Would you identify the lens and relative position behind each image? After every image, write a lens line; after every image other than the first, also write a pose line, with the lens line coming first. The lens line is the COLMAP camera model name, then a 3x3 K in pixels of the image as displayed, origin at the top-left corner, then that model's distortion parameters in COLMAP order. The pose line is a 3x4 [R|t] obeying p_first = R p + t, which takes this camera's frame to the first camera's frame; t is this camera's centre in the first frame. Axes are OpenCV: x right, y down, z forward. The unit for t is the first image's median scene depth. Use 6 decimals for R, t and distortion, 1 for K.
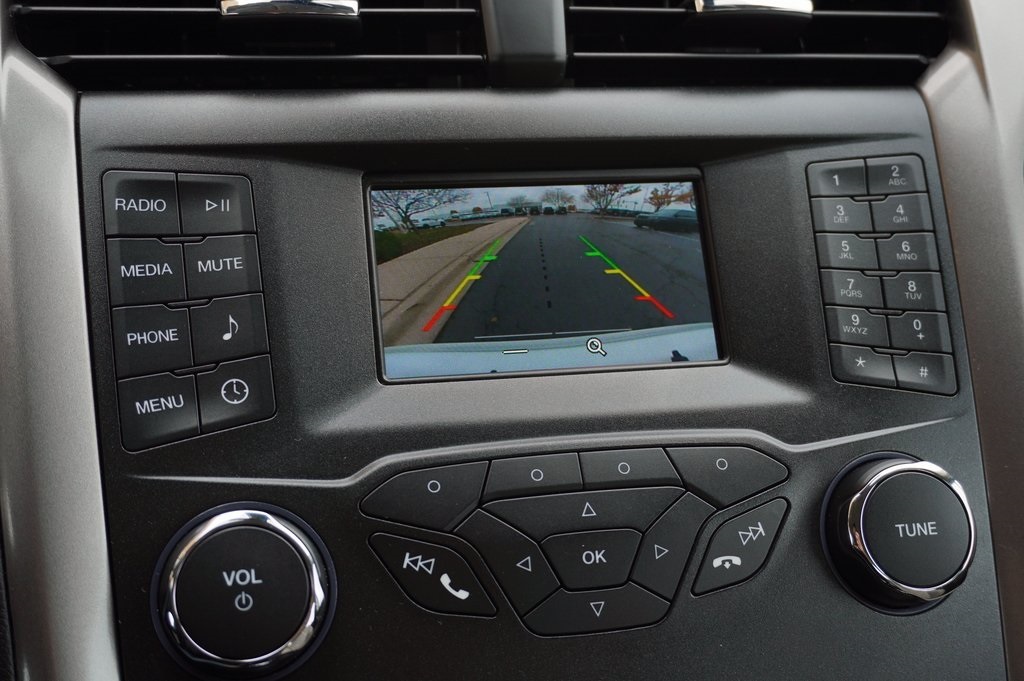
lens RADIAL K [[1214.2, 0, 512.0], [0, 1214.2, 340.5], [0, 0, 1]] dist [0.008208, 0.020424]
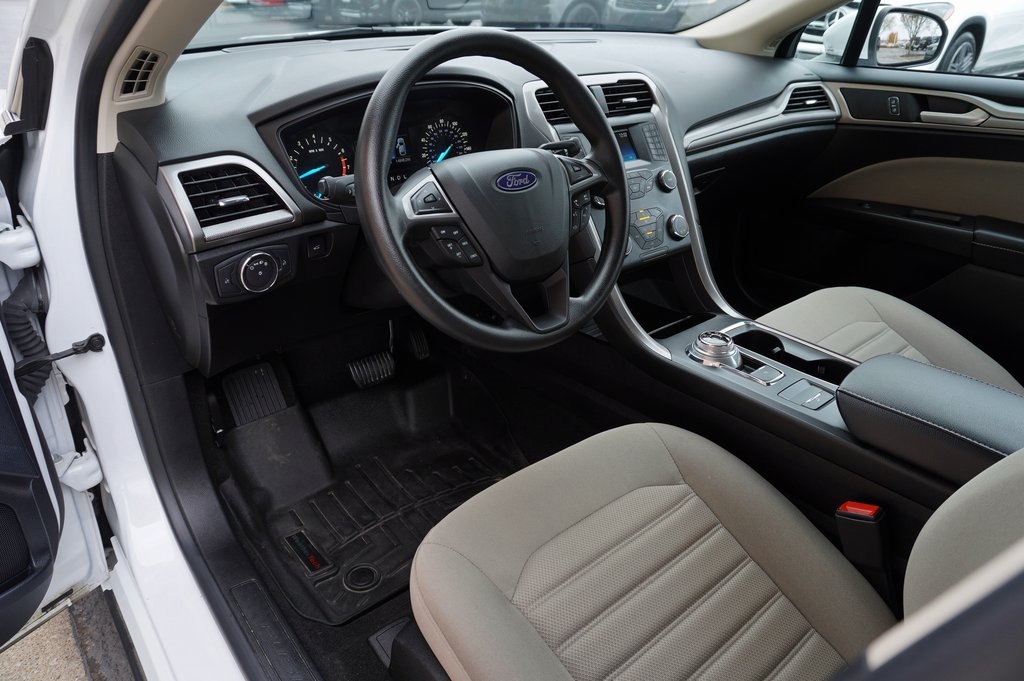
lens RADIAL K [[690.5, 0, 512.0], [0, 690.5, 340.5], [0, 0, 1]] dist [-0.004075, -0.002033]
pose [[0.892538, -0.214595, 0.396642, -2.197877], [0.151546, 0.971101, 0.184379, 0.182791], [-0.424747, -0.104456, 0.899266, -2.215735]]
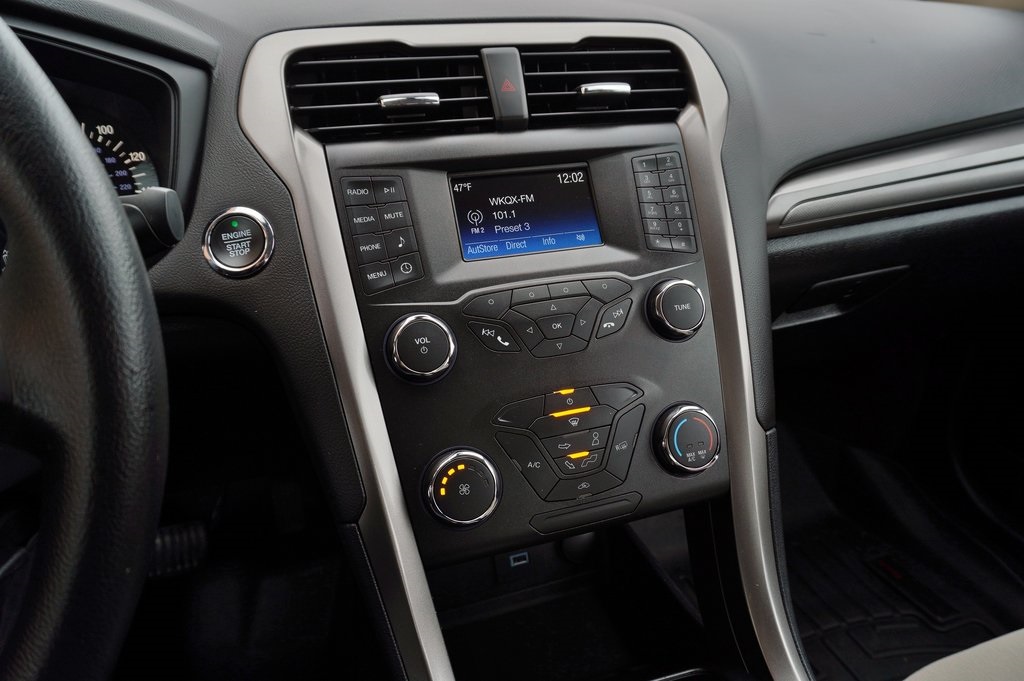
lens RADIAL K [[693.1, 0, 512.0], [0, 693.1, 340.5], [0, 0, 1]] dist [-0.043792, 0.045912]
pose [[0.993758, -0.072279, 0.084971, -0.140761], [0.061142, 0.990009, 0.127061, 0.021547], [-0.093306, -0.121073, 0.988249, -0.378598]]
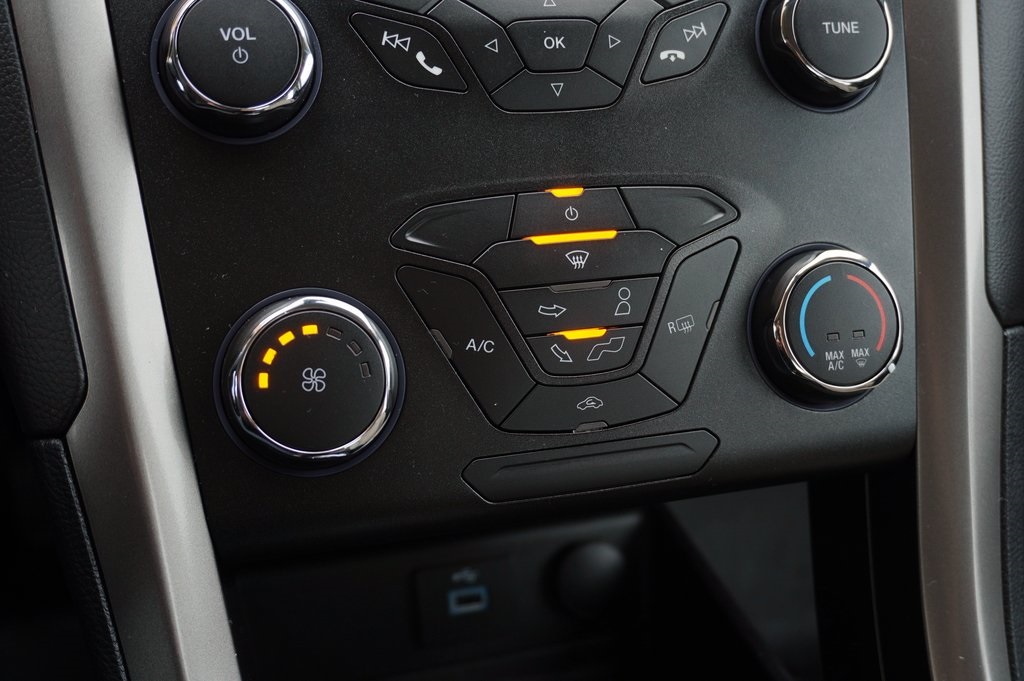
lens RADIAL K [[1214.2, 0, 512.0], [0, 1214.2, 340.5], [0, 0, 1]] dist [0.008208, 0.020424]
pose [[0.997401, -0.011628, 0.071105, -0.050320], [-0.000807, 0.985027, 0.172400, 0.244799], [-0.072045, -0.172010, 0.982457, -0.121600]]
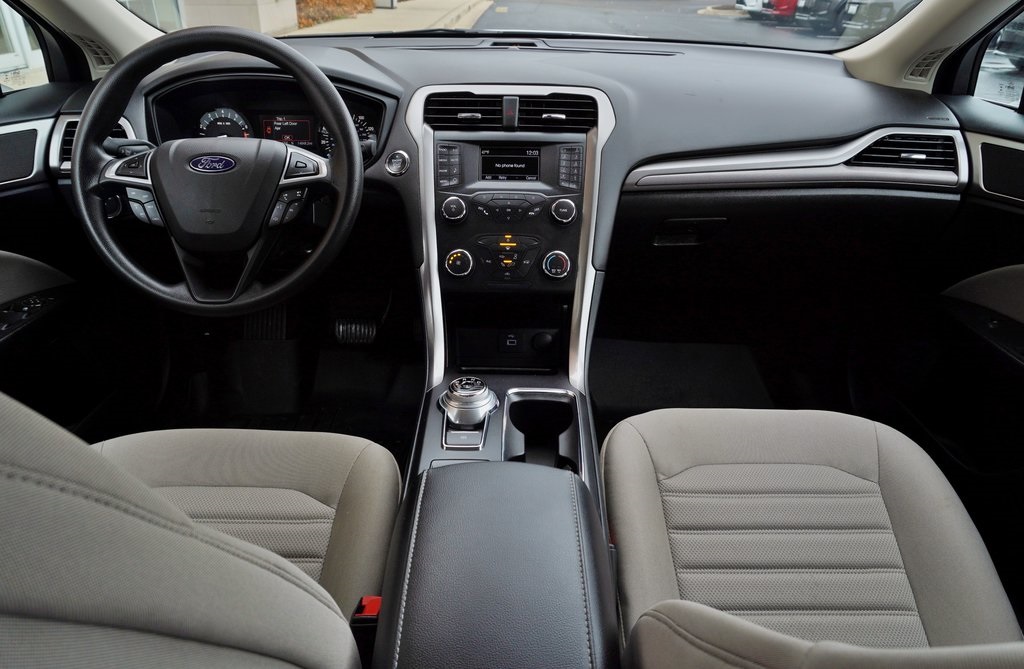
lens RADIAL K [[701.4, 0, 512.0], [0, 701.4, 334.5], [0, 0, 1]] dist [-0.008720, -0.002979]
pose [[0.974126, 0.094102, -0.205483, 0.849059], [-0.067327, 0.988742, 0.133624, 0.314408], [0.215744, -0.116332, 0.969495, -2.459573]]
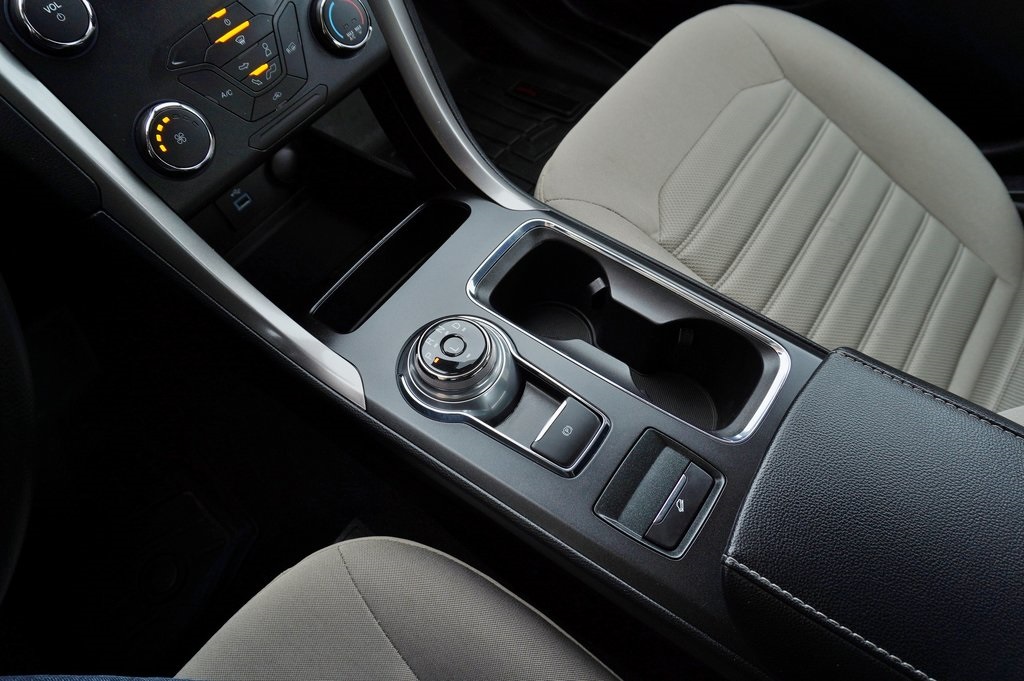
lens RADIAL K [[693.1, 0, 512.0], [0, 693.1, 340.5], [0, 0, 1]] dist [-0.043792, 0.045912]
pose [[0.747166, -0.580194, 0.324218, -0.321194], [0.257020, 0.702086, 0.664090, -0.008169], [-0.612930, -0.412855, 0.673696, -0.640904]]
